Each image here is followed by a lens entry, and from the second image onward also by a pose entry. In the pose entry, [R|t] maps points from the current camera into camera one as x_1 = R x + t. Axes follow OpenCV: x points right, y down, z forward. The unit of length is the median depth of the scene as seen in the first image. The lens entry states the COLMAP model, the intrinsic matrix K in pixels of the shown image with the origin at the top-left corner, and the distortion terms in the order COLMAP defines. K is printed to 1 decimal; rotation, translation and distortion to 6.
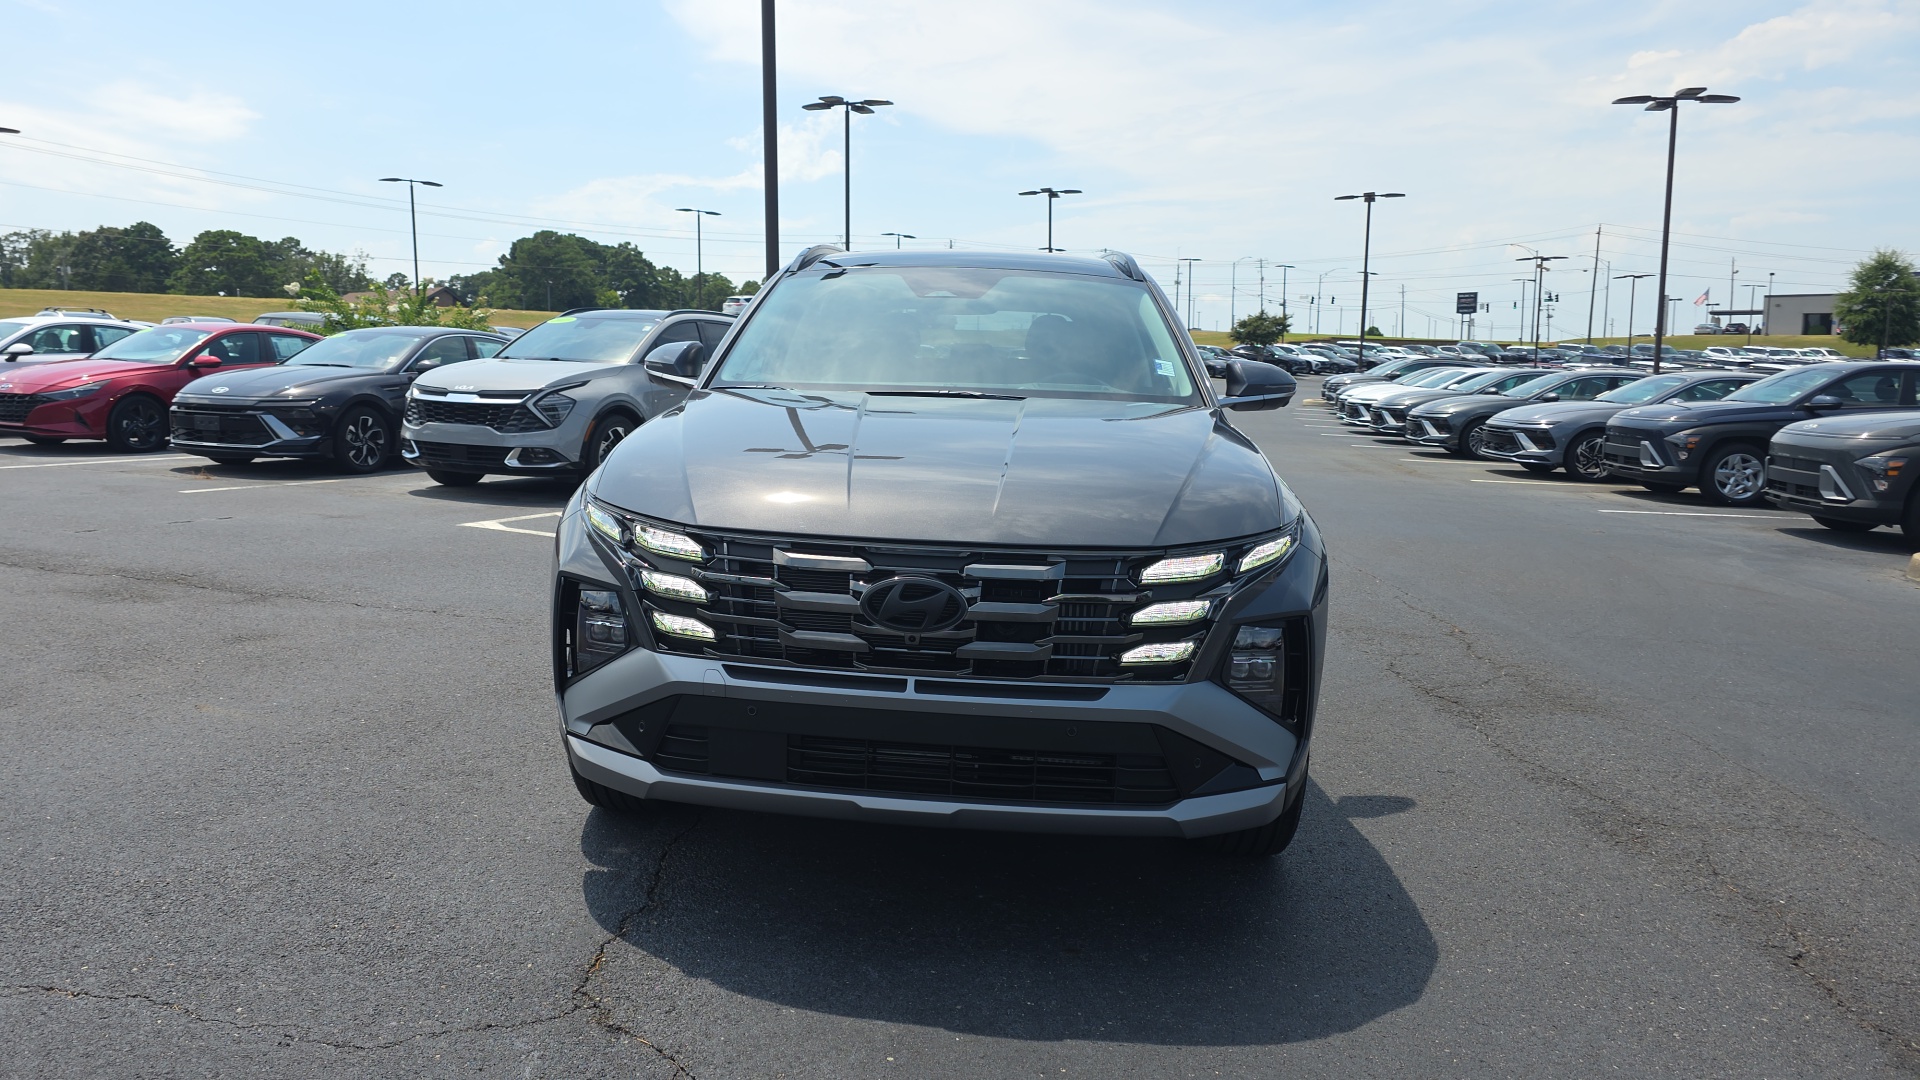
lens RADIAL K [[1378.1, 0, 959.1], [0, 1378.1, 539.8], [0, 0, 1]] dist [0.057488, -0.077995]
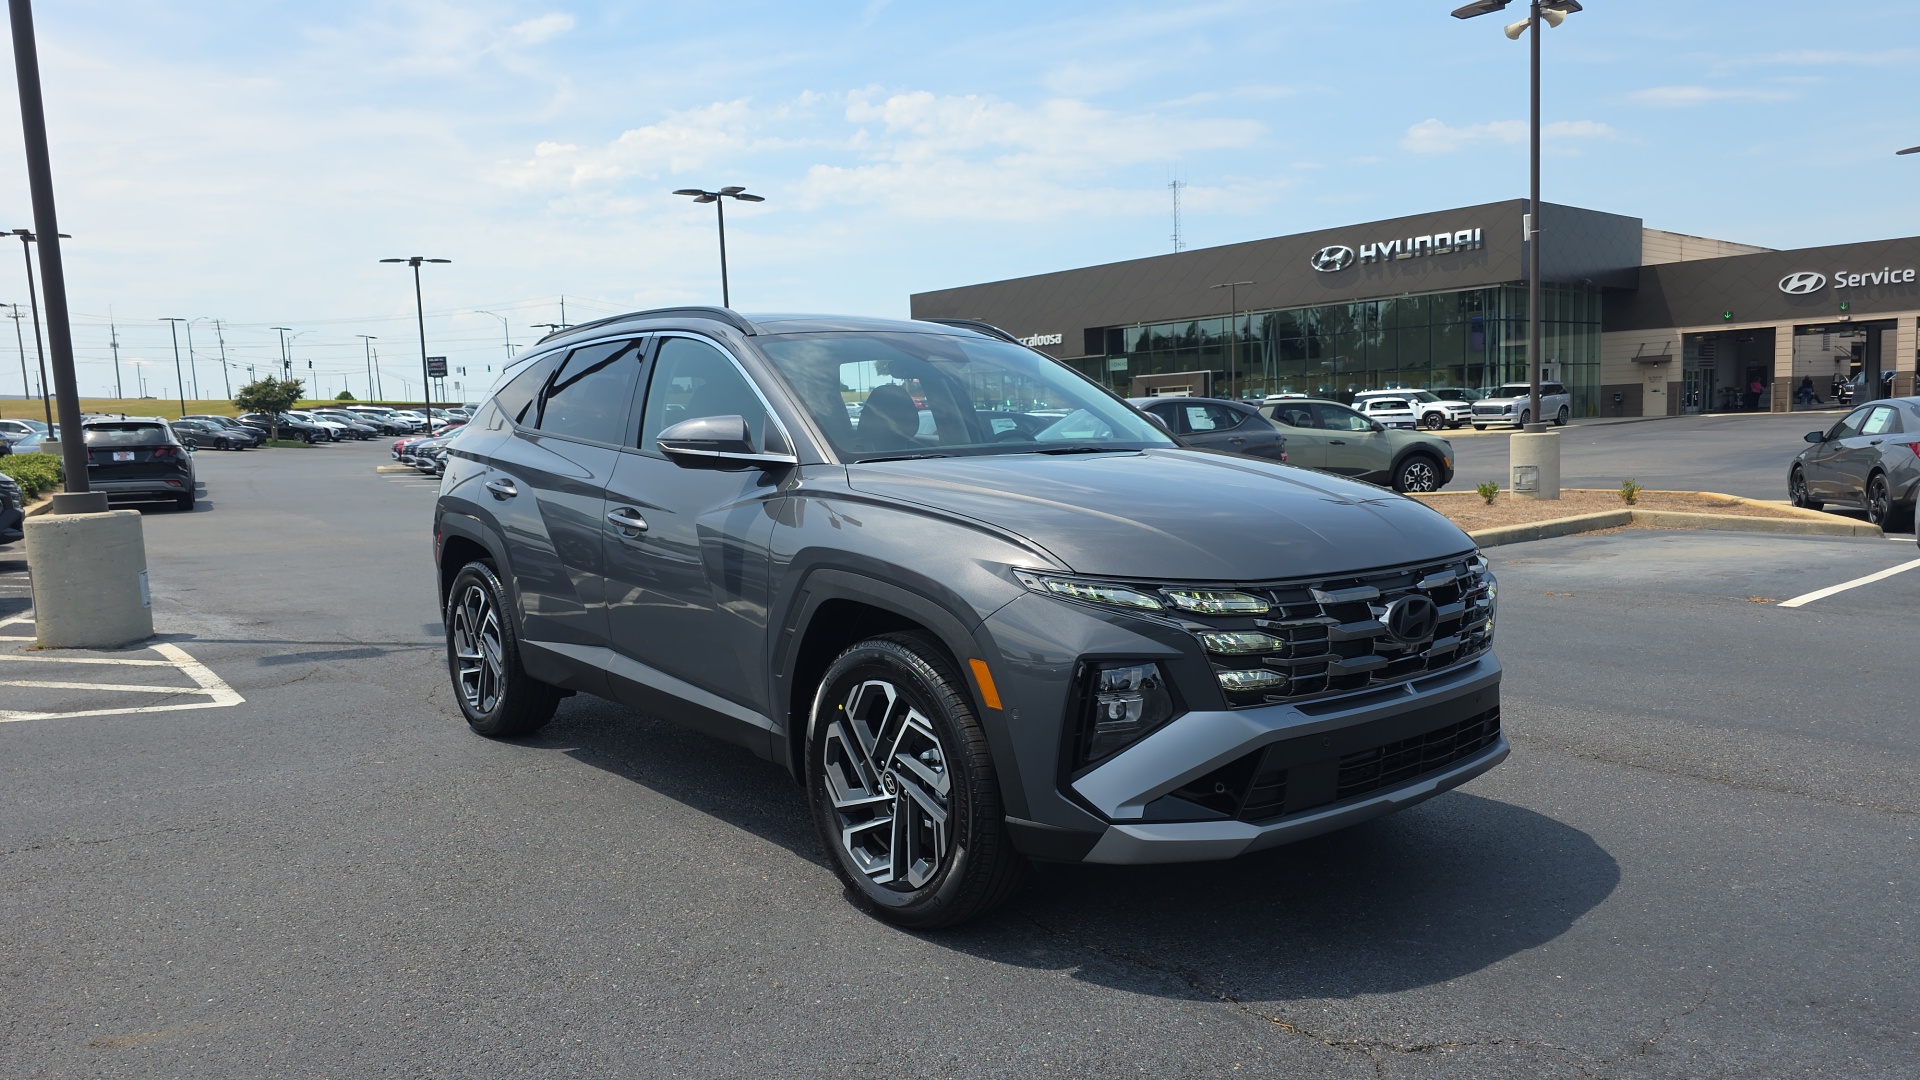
lens RADIAL K [[1307.9, 0, 979.1], [0, 1307.9, 575.2], [0, 0, 1]] dist [0.056685, -0.059166]
pose [[0.672348, -0.127003, 0.729259, -0.124776], [0.136004, 0.989595, 0.046952, -0.010500], [-0.727634, 0.067614, 0.682625, 0.057521]]
